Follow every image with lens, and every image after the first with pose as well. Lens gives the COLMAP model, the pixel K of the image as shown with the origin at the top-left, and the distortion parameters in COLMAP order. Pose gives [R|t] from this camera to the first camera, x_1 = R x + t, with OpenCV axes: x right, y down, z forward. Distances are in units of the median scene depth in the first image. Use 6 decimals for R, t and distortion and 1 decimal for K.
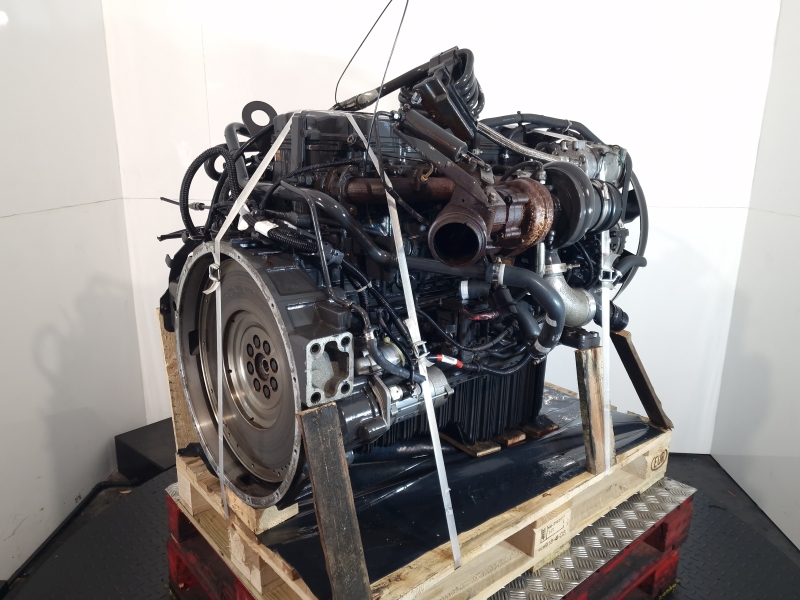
lens RADIAL K [[598.1, 0, 405.4], [0, 598.1, 297.7], [0, 0, 1]] dist [0.031664, -0.009764]
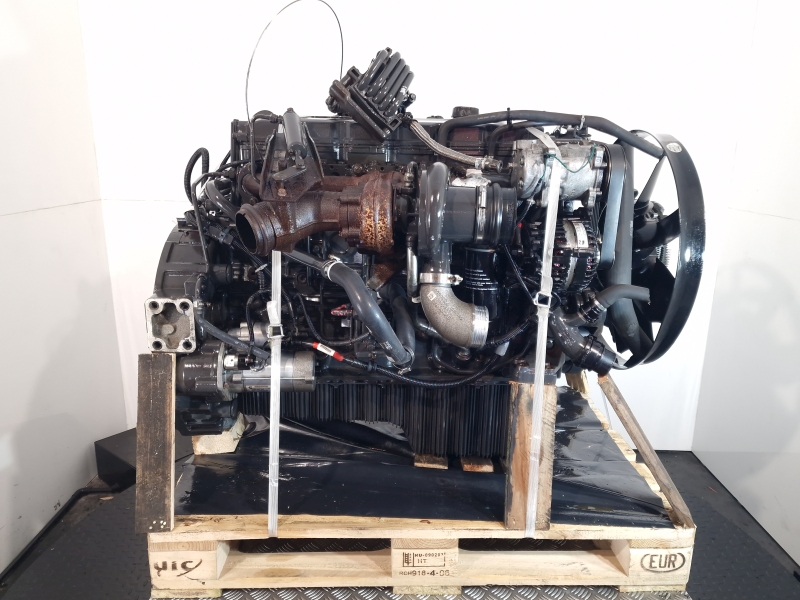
lens RADIAL K [[598.1, 0, 403.3], [0, 598.1, 301.5], [0, 0, 1]] dist [0.031664, -0.009764]
pose [[0.770381, 0.151430, -0.619341, 0.771446], [-0.155086, 0.986717, 0.048347, -0.049260], [0.618435, 0.058805, 0.783632, 0.245481]]
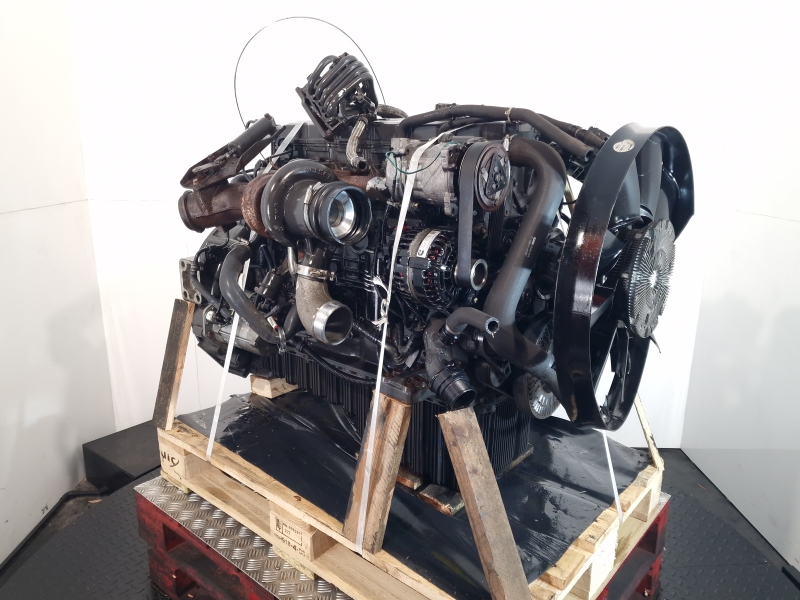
lens RADIAL K [[598.1, 0, 395.9], [0, 598.1, 298.9], [0, 0, 1]] dist [0.031664, -0.009764]
pose [[0.138248, 0.227122, -0.964004, 1.195682], [-0.247219, 0.950452, 0.188476, -0.219635], [0.959046, 0.212264, 0.187547, 0.950595]]
